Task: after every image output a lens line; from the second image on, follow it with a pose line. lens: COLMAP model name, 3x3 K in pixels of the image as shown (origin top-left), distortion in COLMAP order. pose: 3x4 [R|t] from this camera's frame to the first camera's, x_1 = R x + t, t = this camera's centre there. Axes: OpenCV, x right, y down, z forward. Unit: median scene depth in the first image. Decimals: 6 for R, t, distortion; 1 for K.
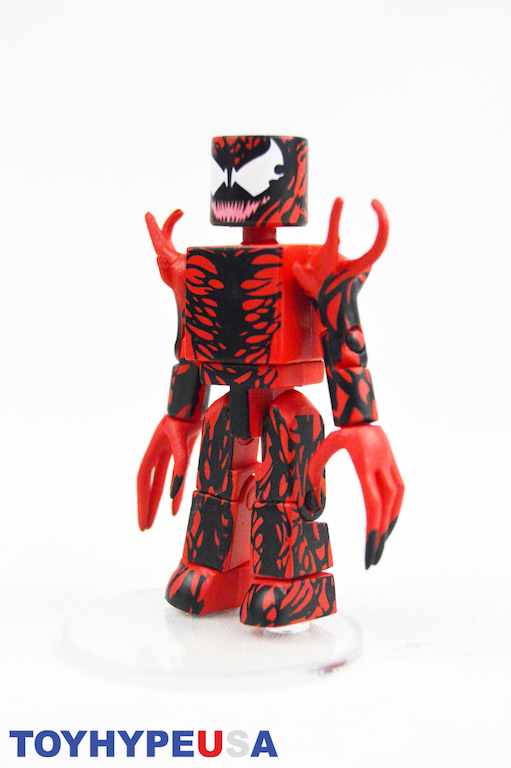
lens RADIAL K [[1457.6, 0, 255.5], [0, 1457.6, 384.0], [0, 0, 1]] dist [-0.069762, -0.088306]
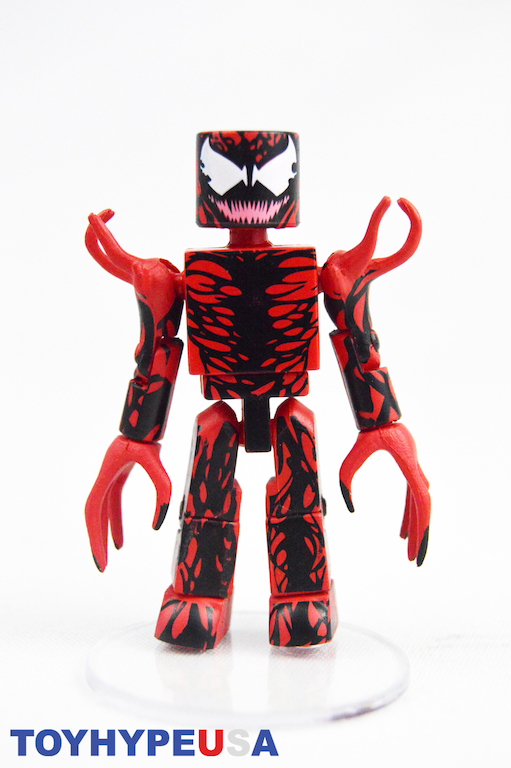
lens RADIAL K [[1457.6, 0, 255.5], [0, 1457.6, 384.0], [0, 0, 1]] dist [-0.069762, -0.088306]
pose [[0.776937, -0.089434, 0.623194, -0.607772], [0.081670, 0.995812, 0.041090, -0.047056], [-0.624259, 0.018972, 0.780987, 0.271480]]
